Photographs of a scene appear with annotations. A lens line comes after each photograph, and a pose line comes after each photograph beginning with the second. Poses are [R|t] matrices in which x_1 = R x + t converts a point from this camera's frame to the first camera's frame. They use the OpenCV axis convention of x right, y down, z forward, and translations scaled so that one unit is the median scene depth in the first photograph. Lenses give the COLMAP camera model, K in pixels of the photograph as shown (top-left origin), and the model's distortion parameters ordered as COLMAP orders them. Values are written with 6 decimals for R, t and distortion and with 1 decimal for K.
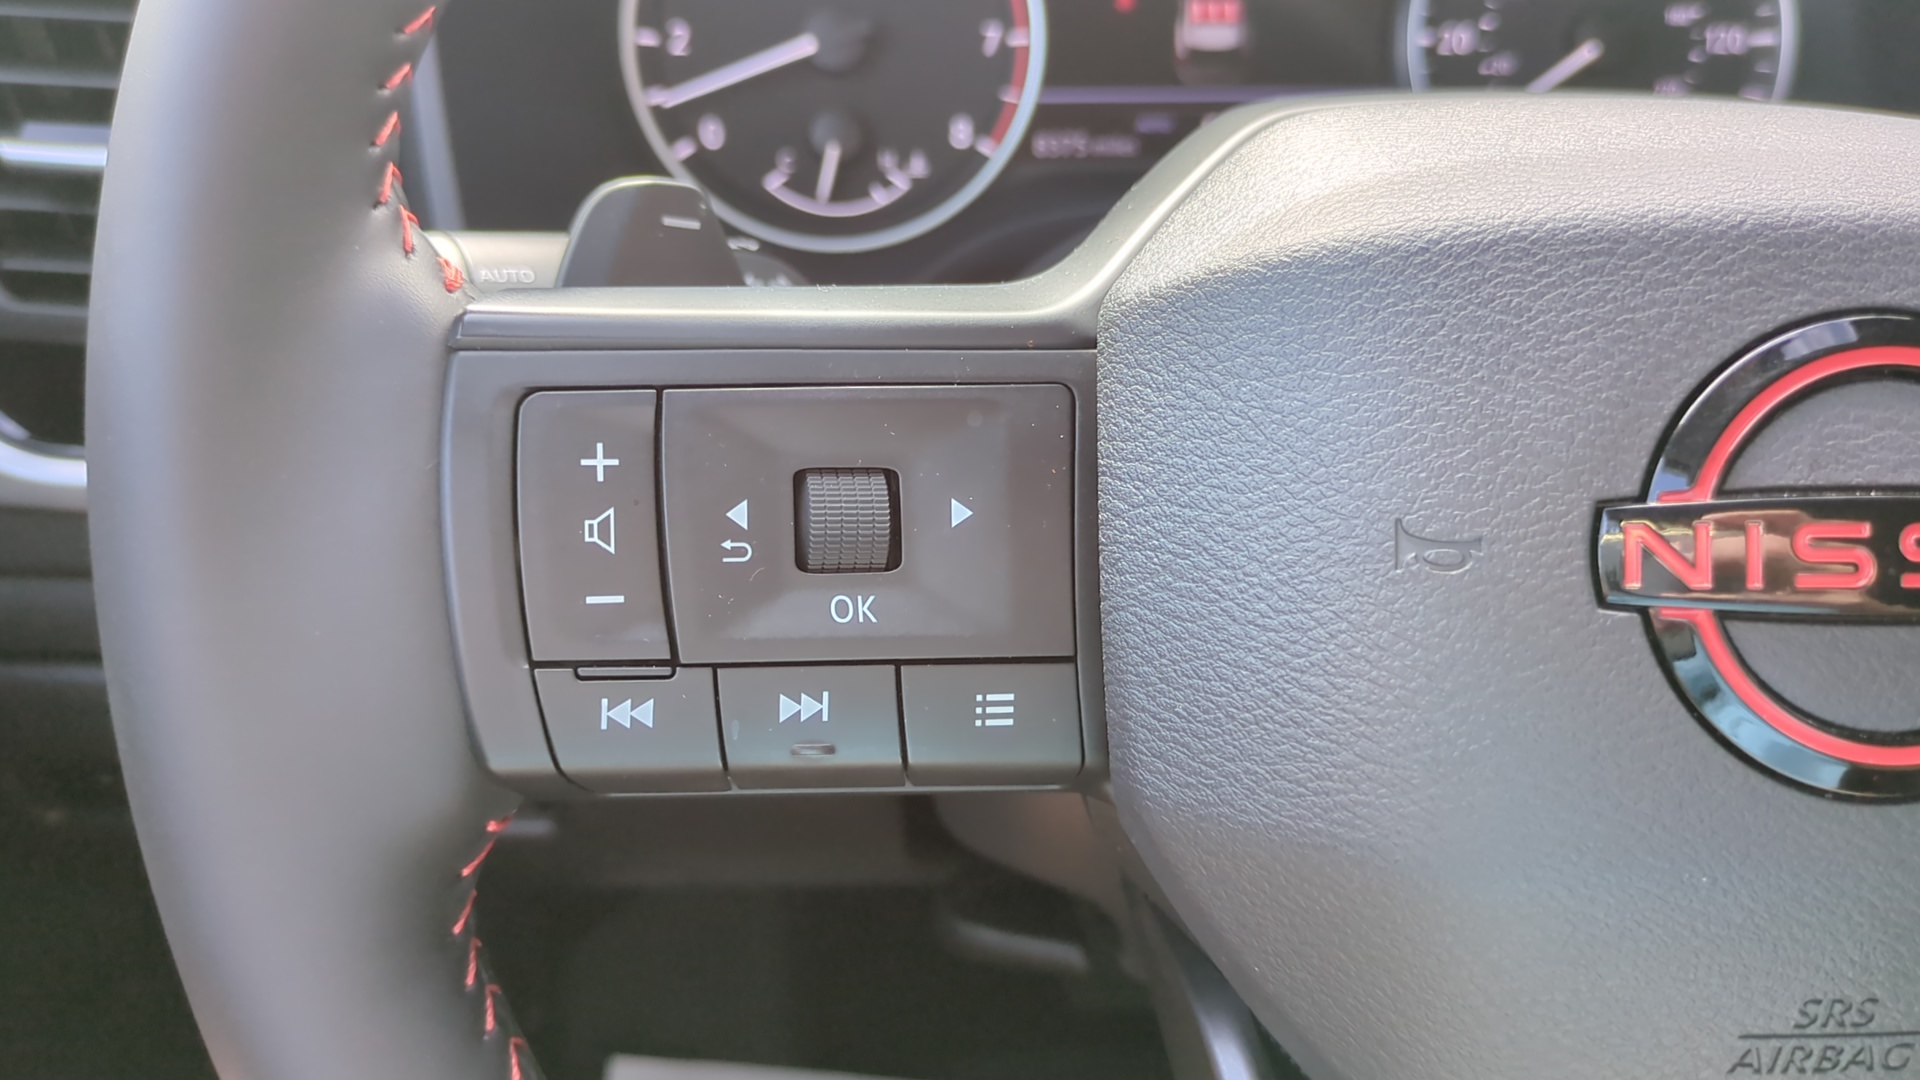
lens RADIAL K [[1592.1, 0, 966.1], [0, 1592.1, 521.8], [0, 0, 1]] dist [0.037617, -0.063131]
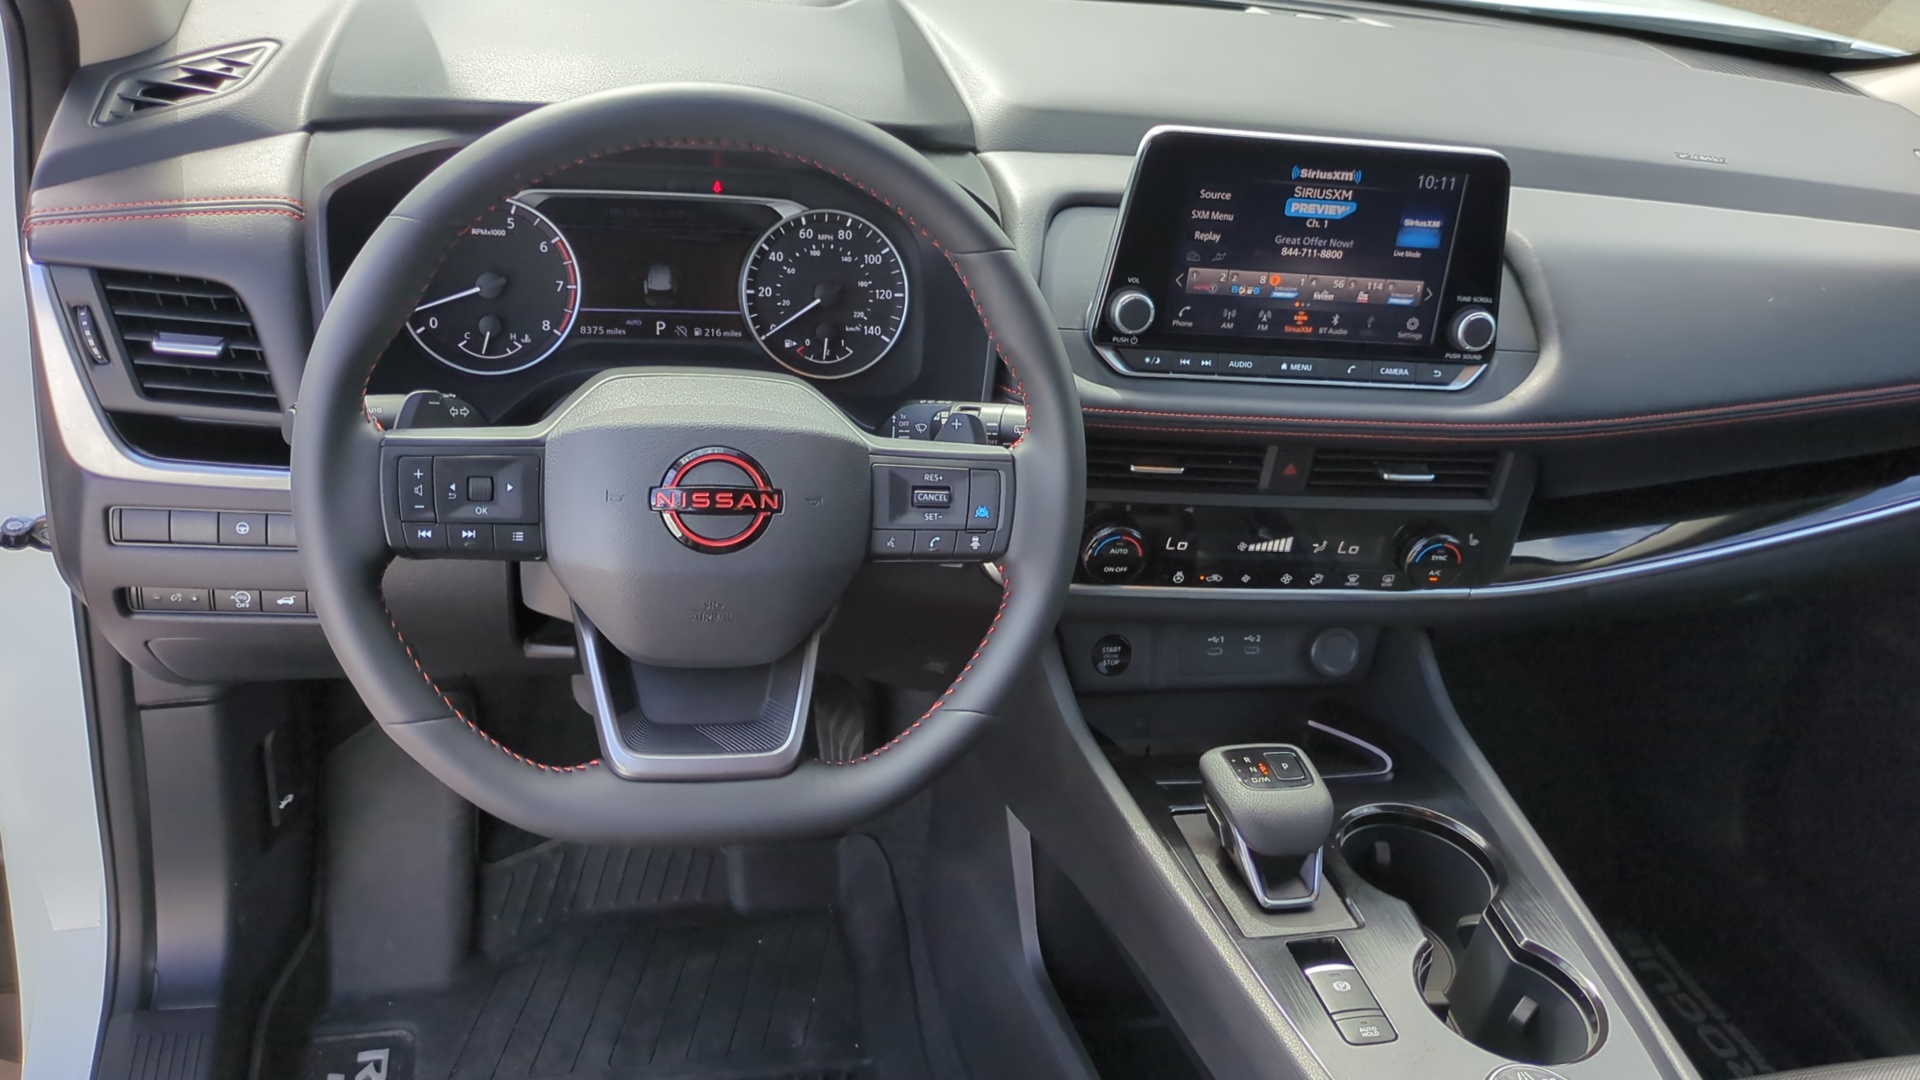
lens RADIAL K [[1592.1, 0, 955.2], [0, 1592.1, 522.8], [0, 0, 1]] dist [0.037617, -0.063131]
pose [[0.982848, 0.012535, 0.183992, 0.160788], [-0.014083, 0.999876, 0.007111, 0.017125], [-0.183880, -0.009581, 0.982902, -1.411896]]
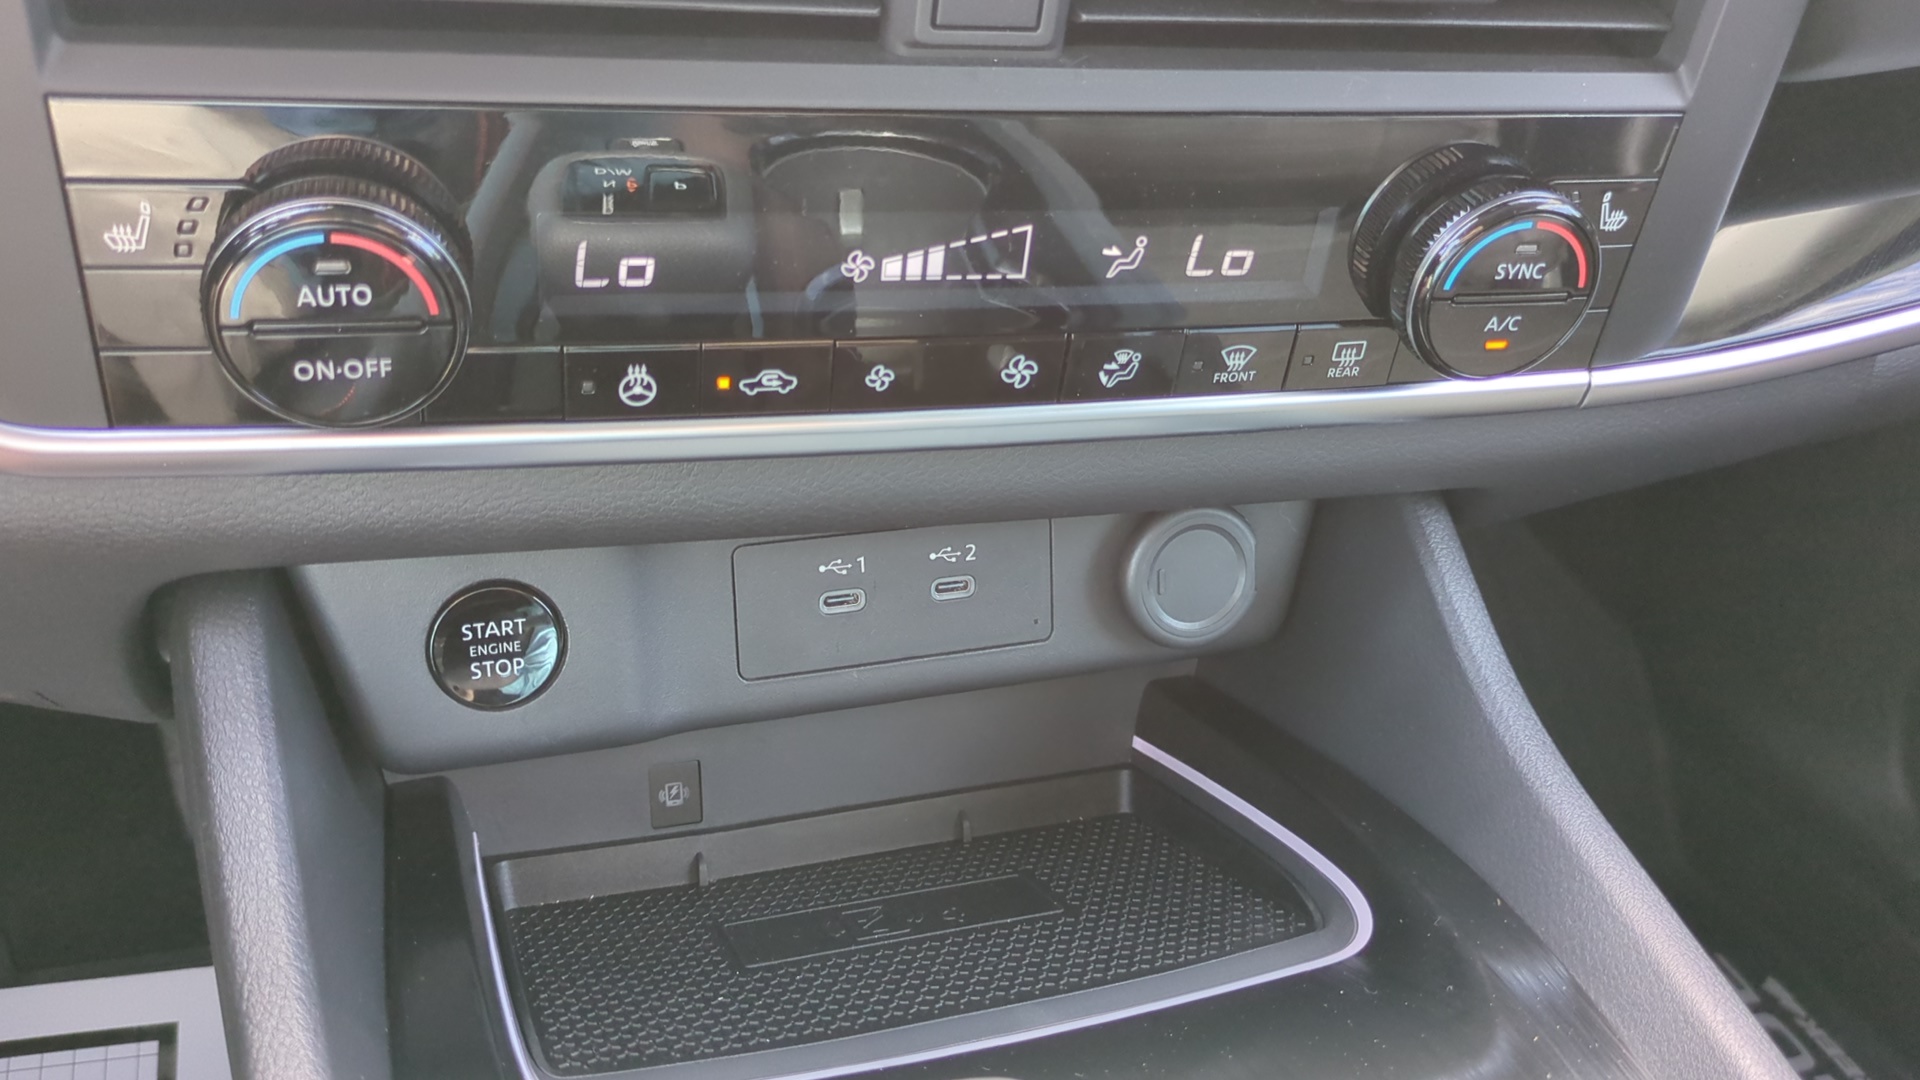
lens RADIAL K [[1592.1, 0, 962.0], [0, 1592.1, 507.4], [0, 0, 1]] dist [0.037617, -0.063131]
pose [[0.962219, -0.067635, 0.263741, 0.905720], [0.039045, 0.992921, 0.112179, 0.094078], [-0.269461, -0.097643, 0.958048, 0.237360]]
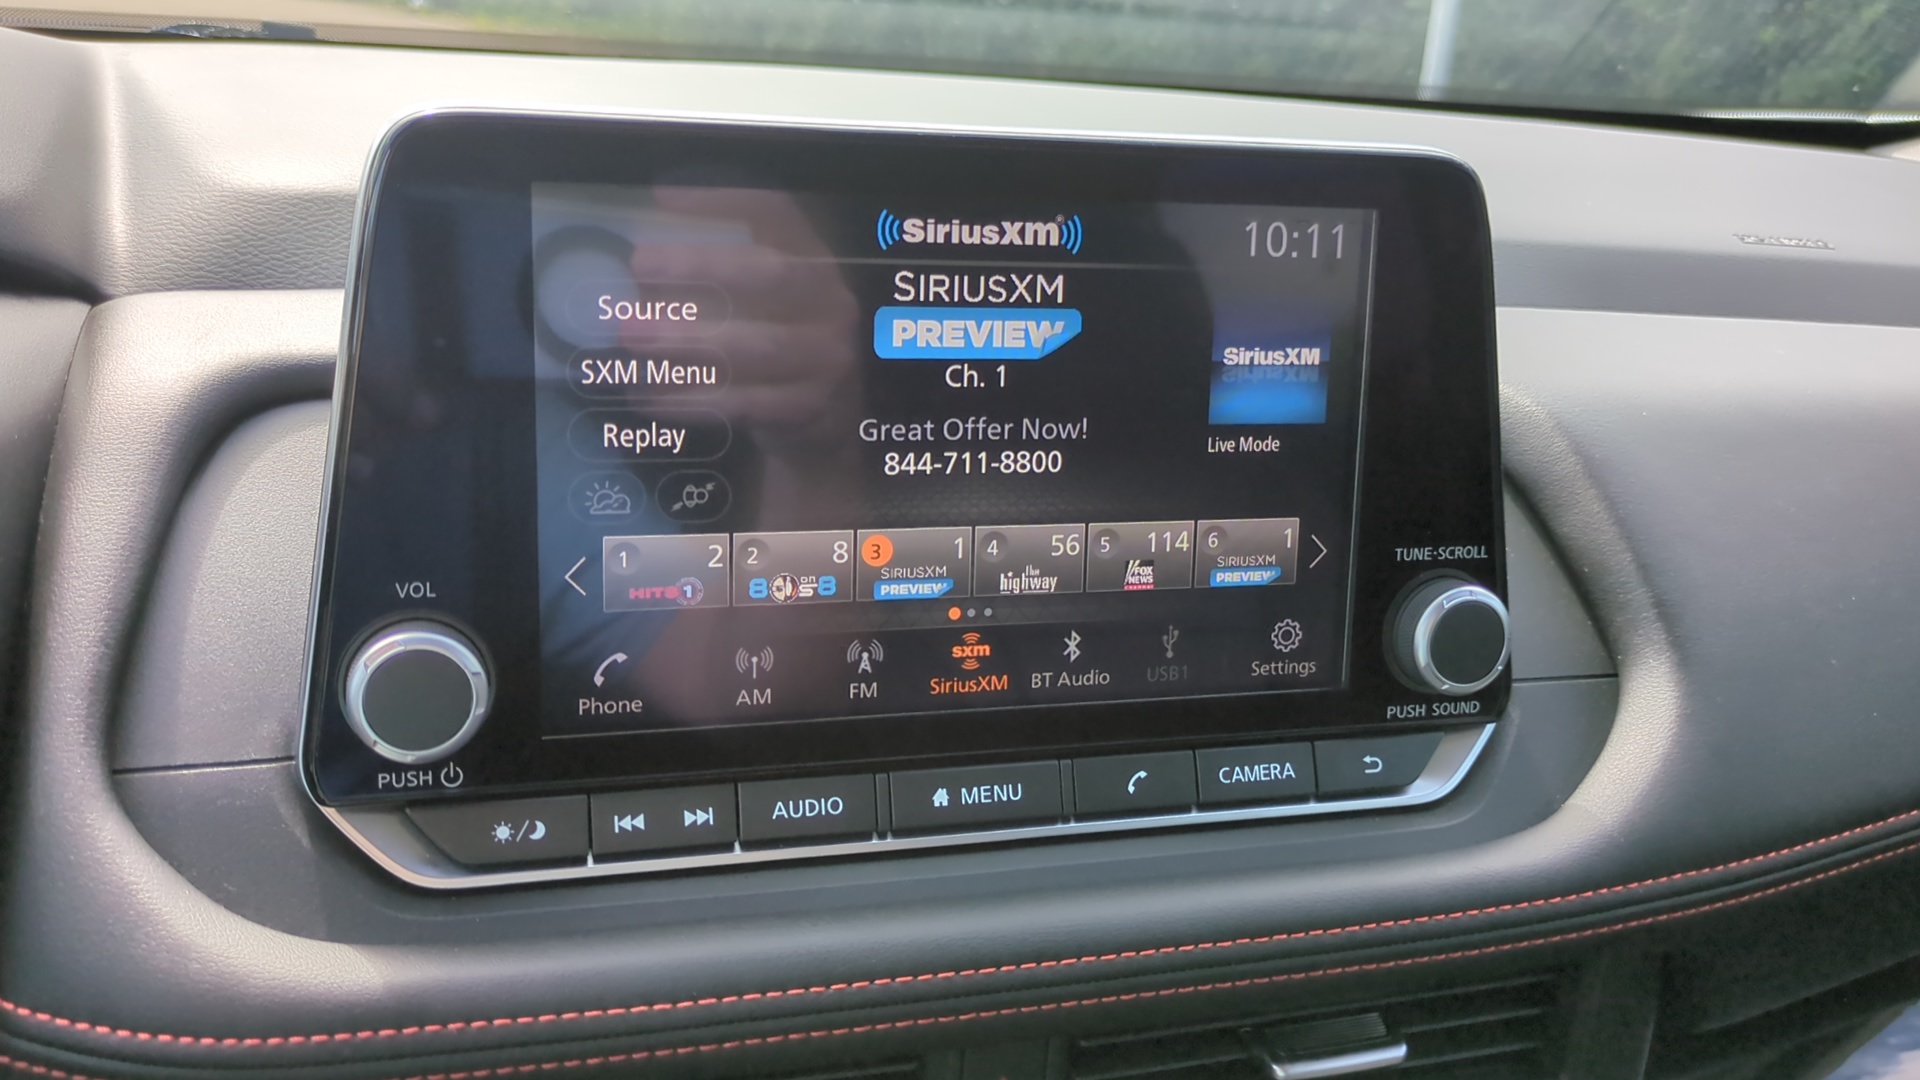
lens RADIAL K [[1592.1, 0, 944.3], [0, 1592.1, 527.3], [0, 0, 1]] dist [0.037617, -0.063131]
pose [[0.960447, -0.042067, 0.275266, 0.861651], [0.096130, 0.977840, -0.185976, -0.189255], [-0.261342, 0.205082, 0.943208, 0.046352]]
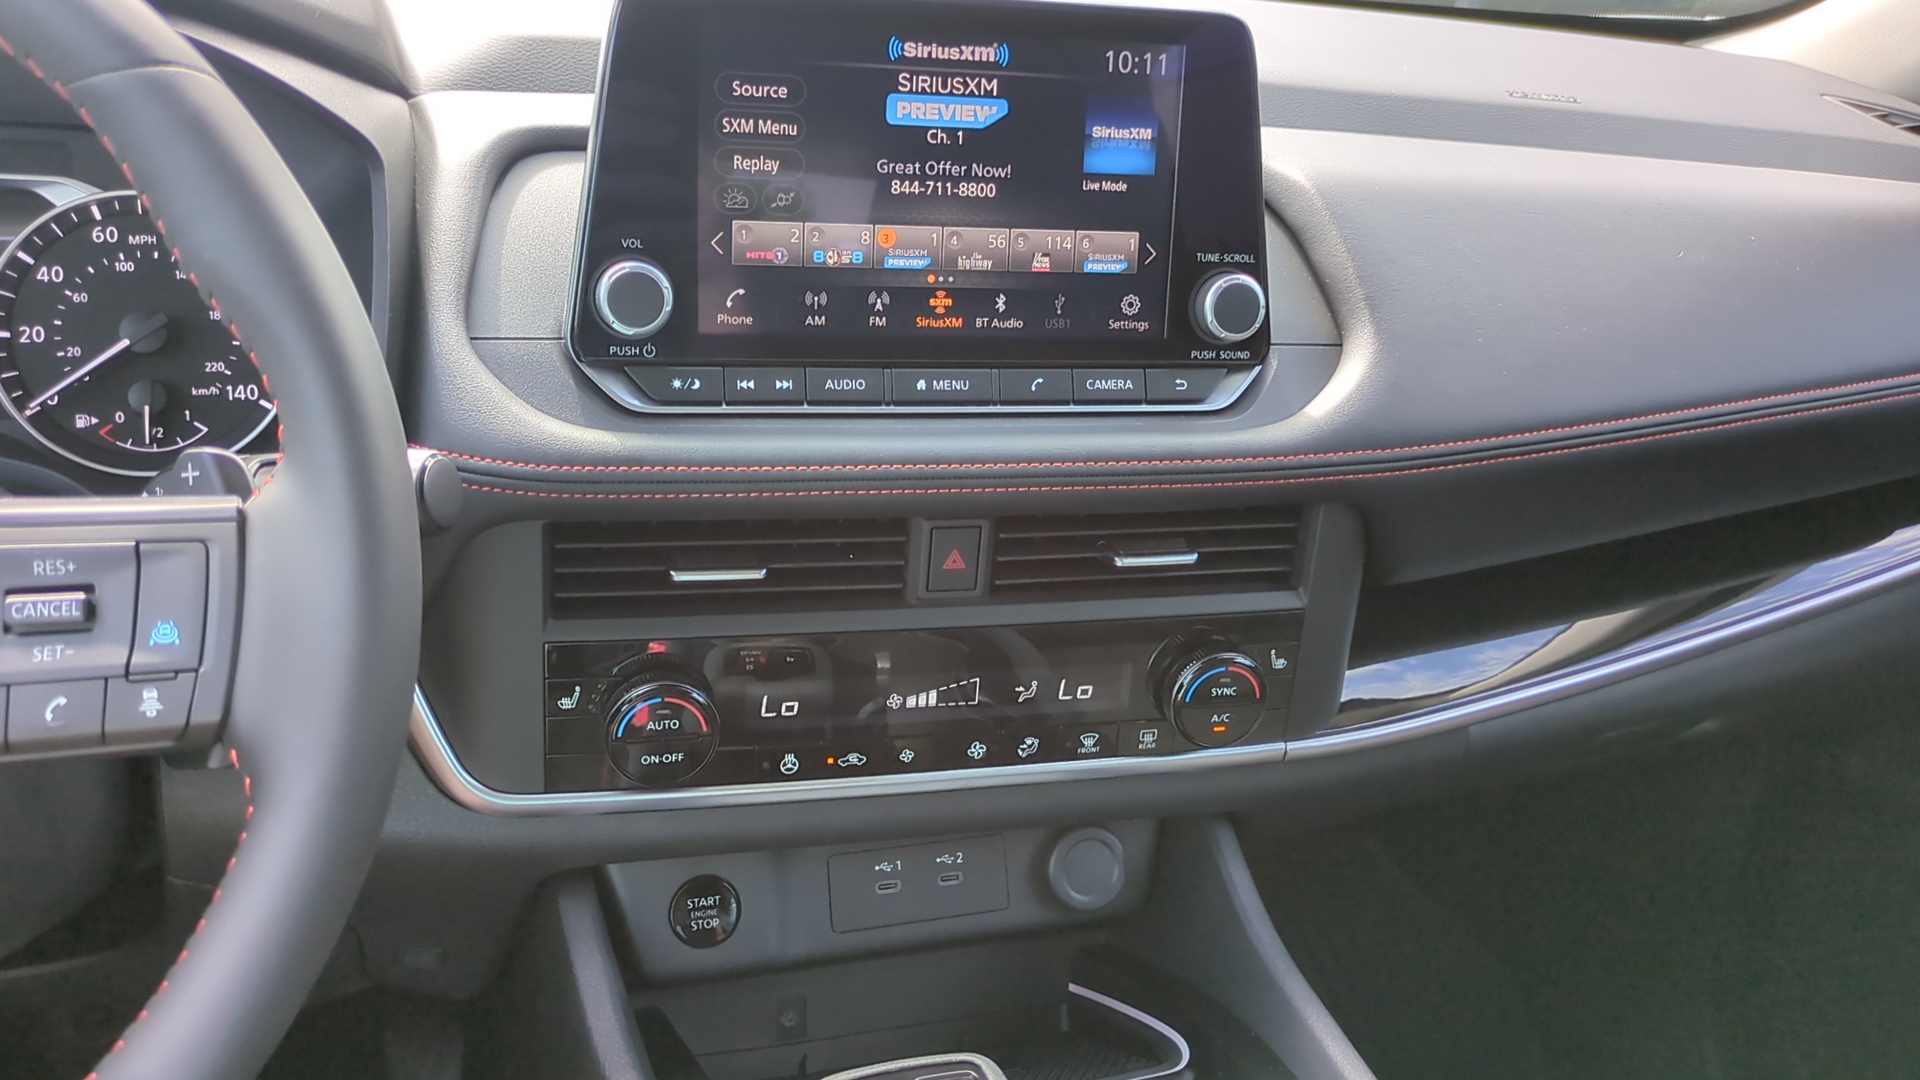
lens RADIAL K [[1592.1, 0, 946.8], [0, 1592.1, 532.0], [0, 0, 1]] dist [0.037617, -0.063131]
pose [[0.965373, -0.039288, 0.257898, 0.731632], [0.076285, 0.987897, -0.135056, 0.112631], [-0.249471, 0.150053, 0.956686, -0.489494]]
